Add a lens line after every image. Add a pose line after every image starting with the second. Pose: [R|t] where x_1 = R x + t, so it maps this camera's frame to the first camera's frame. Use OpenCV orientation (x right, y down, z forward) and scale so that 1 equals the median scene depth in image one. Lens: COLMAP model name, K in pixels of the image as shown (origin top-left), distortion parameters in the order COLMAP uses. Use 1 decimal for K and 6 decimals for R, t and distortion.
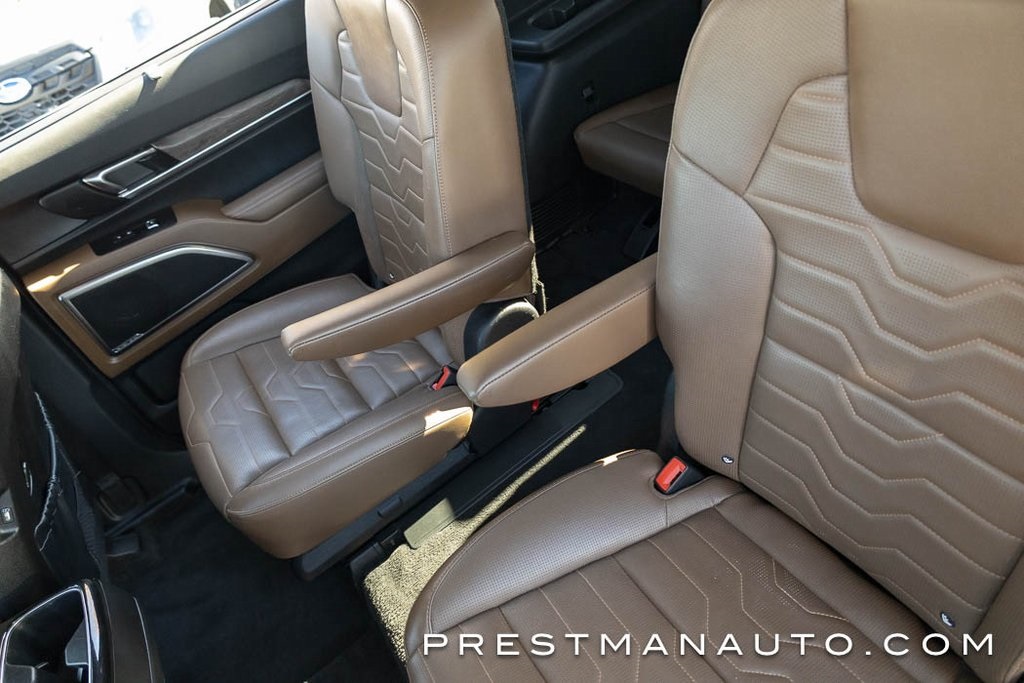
lens RADIAL K [[674.1, 0, 521.0], [0, 674.1, 342.9], [0, 0, 1]] dist [0.008890, -0.008116]
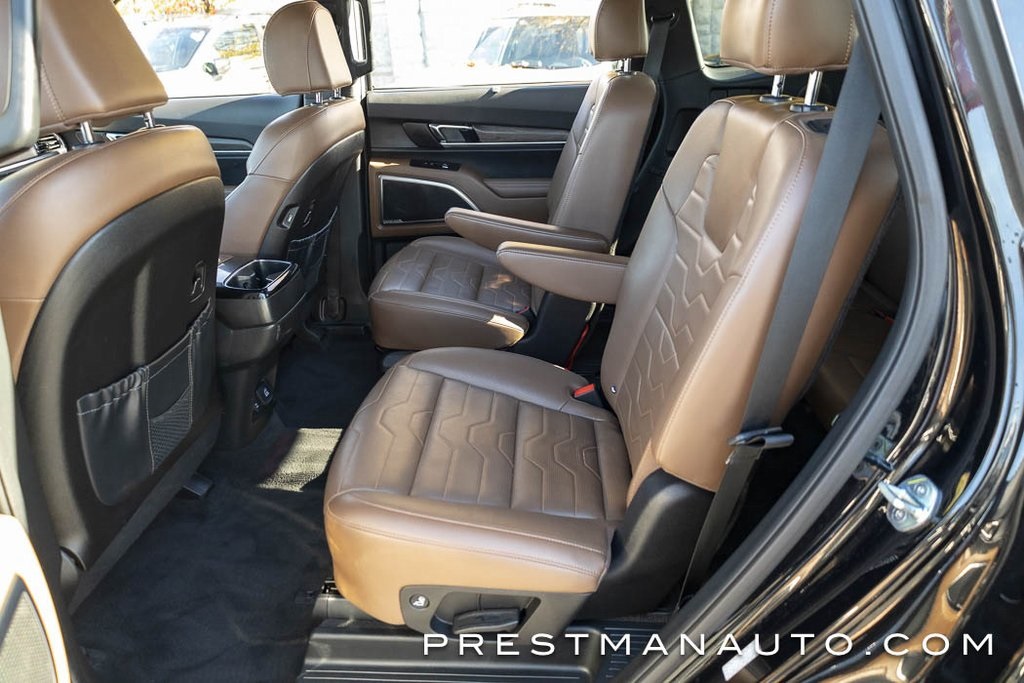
lens RADIAL K [[674.1, 0, 512.4], [0, 674.1, 341.9], [0, 0, 1]] dist [0.008890, -0.008116]
pose [[0.770810, 0.495923, -0.399891, 0.461410], [-0.572207, 0.814891, -0.092373, 0.239973], [0.280057, 0.300022, 0.911896, -0.324655]]
